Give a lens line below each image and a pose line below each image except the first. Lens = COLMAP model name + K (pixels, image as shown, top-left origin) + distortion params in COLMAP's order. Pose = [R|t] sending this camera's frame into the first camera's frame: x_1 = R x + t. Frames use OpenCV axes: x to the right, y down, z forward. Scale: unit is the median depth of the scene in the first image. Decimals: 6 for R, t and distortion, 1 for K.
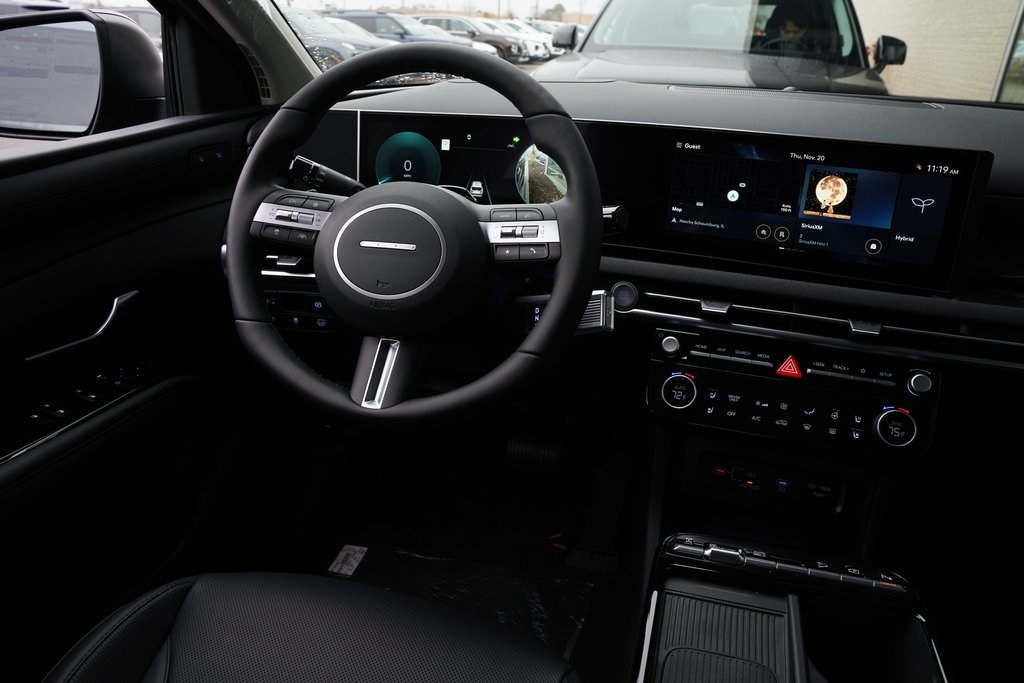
lens RADIAL K [[705.2, 0, 510.1], [0, 705.2, 339.5], [0, 0, 1]] dist [-0.130056, 0.080773]
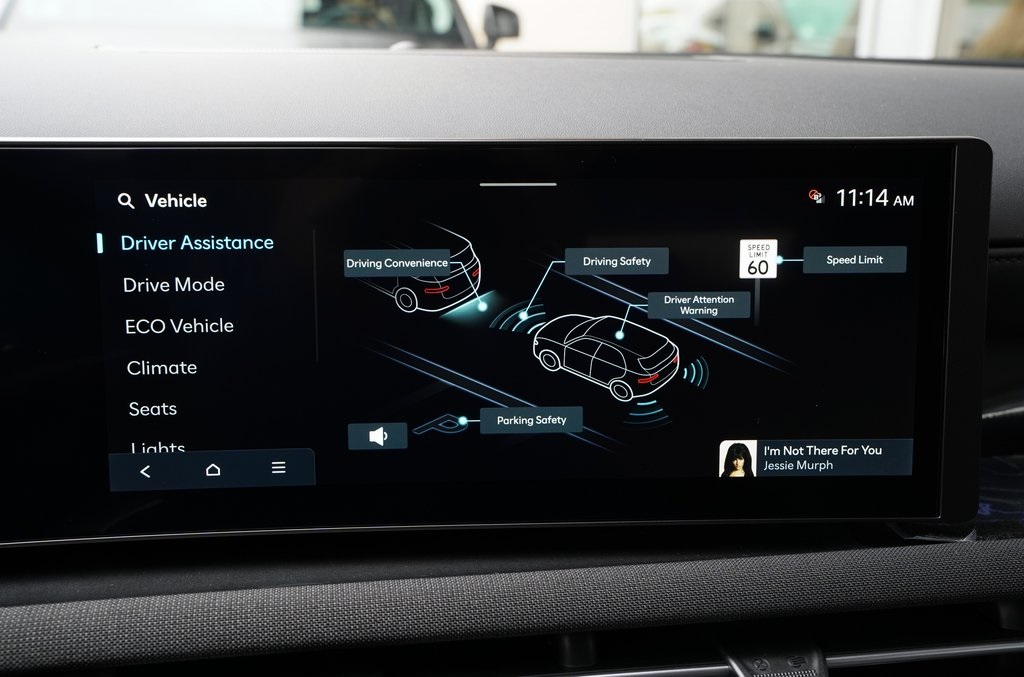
lens RADIAL K [[1045.4, 0, 510.8], [0, 1045.4, 337.6], [0, 0, 1]] dist [0.046691, 0.000000]
pose [[0.876523, -0.139815, 0.460607, 0.176810], [0.195773, 0.977718, -0.075770, -0.157086], [-0.439750, 0.156588, 0.884364, 0.538885]]
